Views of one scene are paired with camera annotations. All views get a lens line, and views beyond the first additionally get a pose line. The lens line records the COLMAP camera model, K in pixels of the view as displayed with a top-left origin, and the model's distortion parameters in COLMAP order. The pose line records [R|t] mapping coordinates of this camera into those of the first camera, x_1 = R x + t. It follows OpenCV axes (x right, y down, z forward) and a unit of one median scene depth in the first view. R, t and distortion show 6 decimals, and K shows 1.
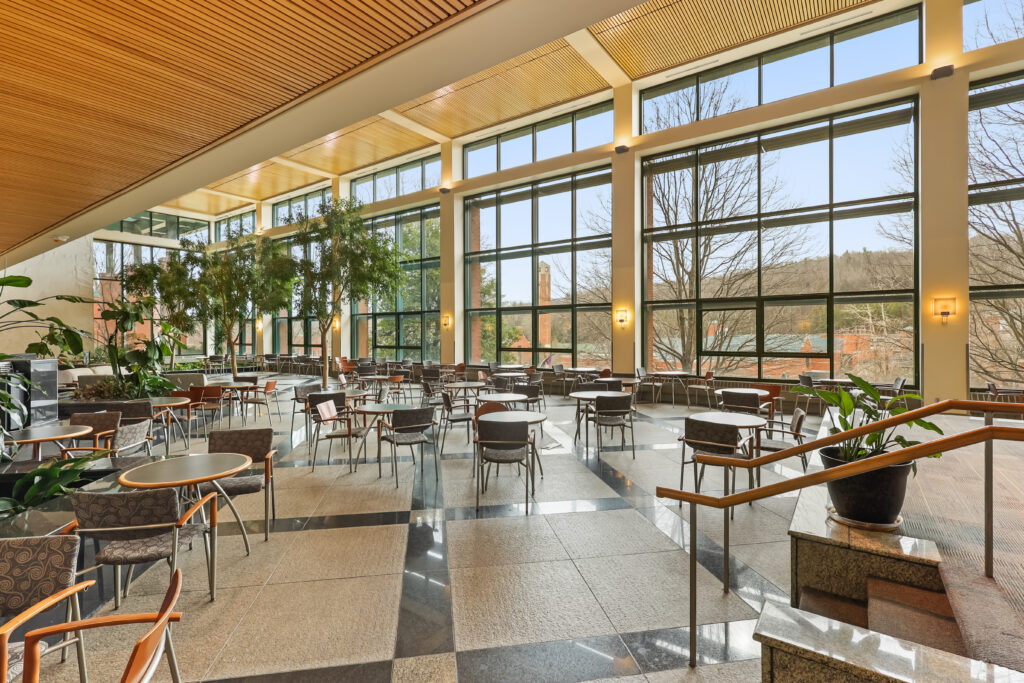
lens RADIAL K [[483.2, 0, 515.9], [0, 483.2, 334.7], [0, 0, 1]] dist [0.000076, 0.000215]
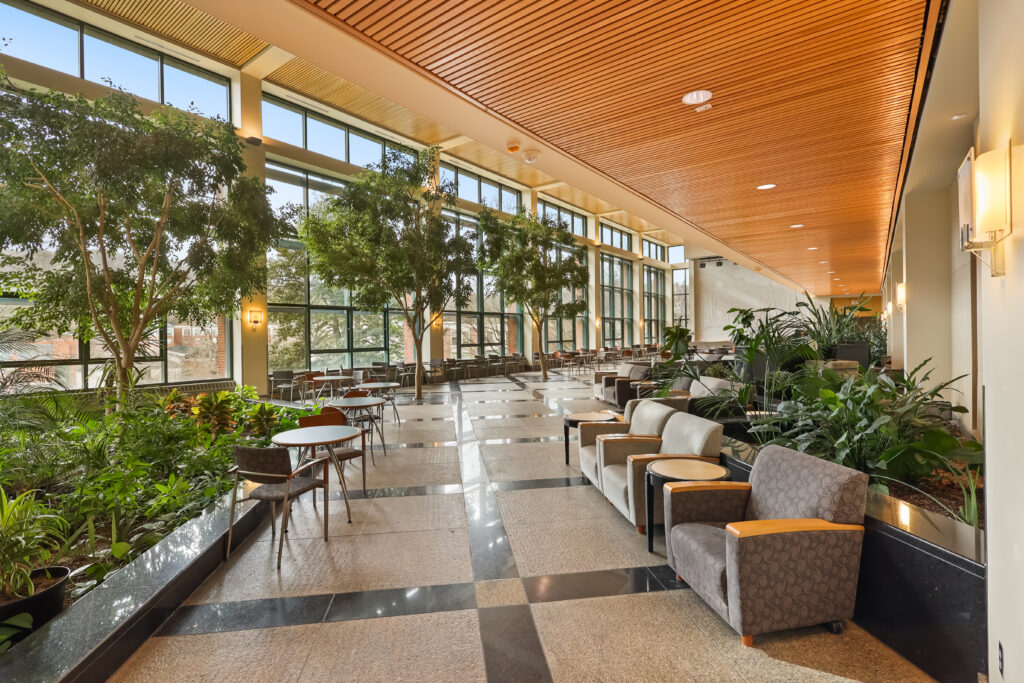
lens RADIAL K [[491.5, 0, 471.9], [0, 491.5, 337.1], [0, 0, 1]] dist [0.000134, 0.000098]
pose [[0.076548, -0.004231, 0.997057, -0.986830], [0.011232, 0.999931, 0.003381, 0.003943], [-0.997003, 0.010940, 0.076591, 0.686825]]
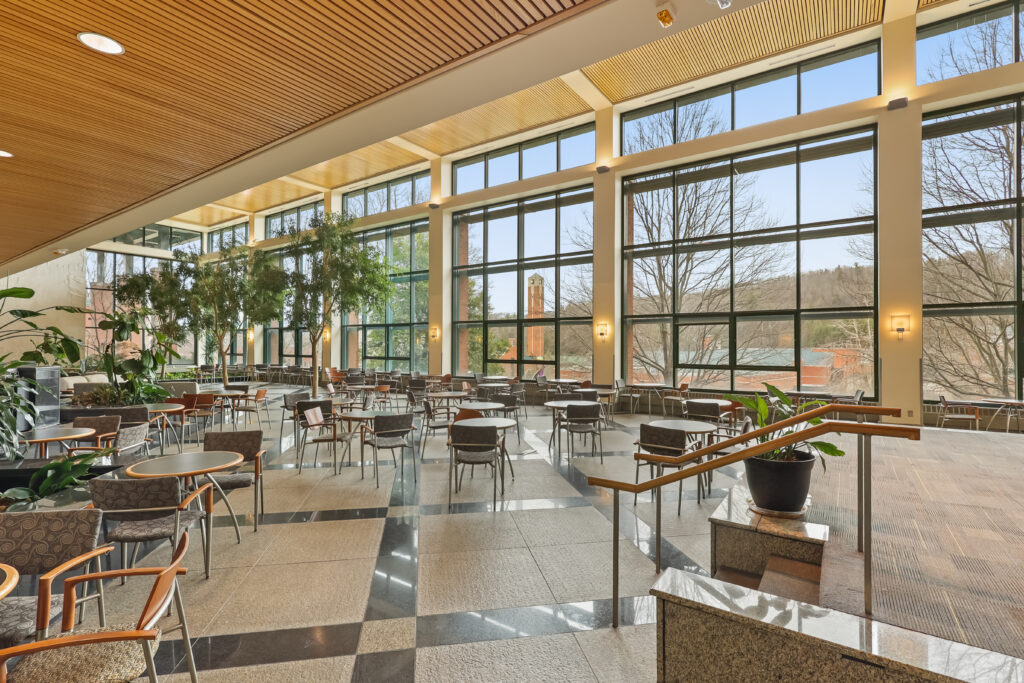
lens RADIAL K [[479.8, 0, 512.0], [0, 479.8, 341.5], [0, 0, 1]] dist [0.000512, 0.000056]
pose [[0.999912, 0.007475, 0.010997, 0.013919], [-0.007354, 0.999913, -0.010970, -0.000163], [-0.011078, 0.010889, 0.999879, -0.027534]]
